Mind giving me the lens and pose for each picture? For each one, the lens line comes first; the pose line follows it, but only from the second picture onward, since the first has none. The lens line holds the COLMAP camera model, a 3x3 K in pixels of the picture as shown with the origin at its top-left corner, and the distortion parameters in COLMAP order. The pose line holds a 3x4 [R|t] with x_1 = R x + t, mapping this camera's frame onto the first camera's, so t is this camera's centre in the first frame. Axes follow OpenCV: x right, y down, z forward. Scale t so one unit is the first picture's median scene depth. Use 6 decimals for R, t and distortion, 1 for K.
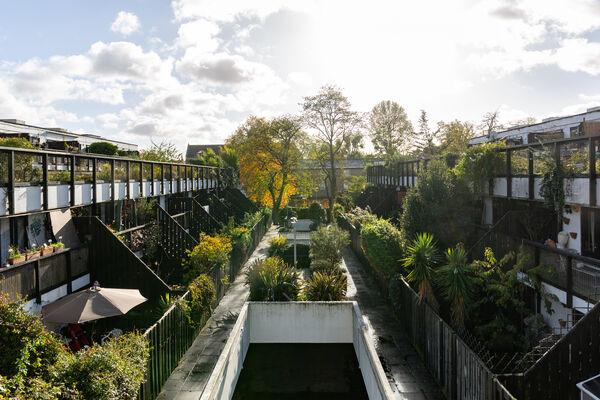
lens RADIAL K [[462.7, 0, 300.0], [0, 462.7, 200.0], [0, 0, 1]] dist [-0.004550, -0.002348]
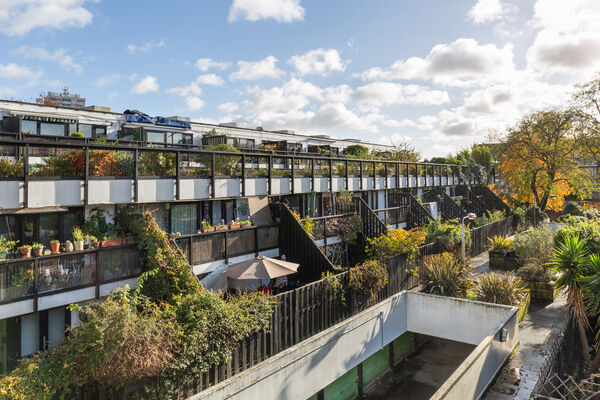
lens RADIAL K [[449.6, 0, 300.0], [0, 449.6, 179.1], [0, 0, 1]] dist [-0.001344, -0.001485]
pose [[0.810992, 0.001394, -0.585055, 0.252409], [-0.027834, 0.998957, -0.036202, 0.009813], [0.584394, 0.045644, 0.810185, 0.019510]]
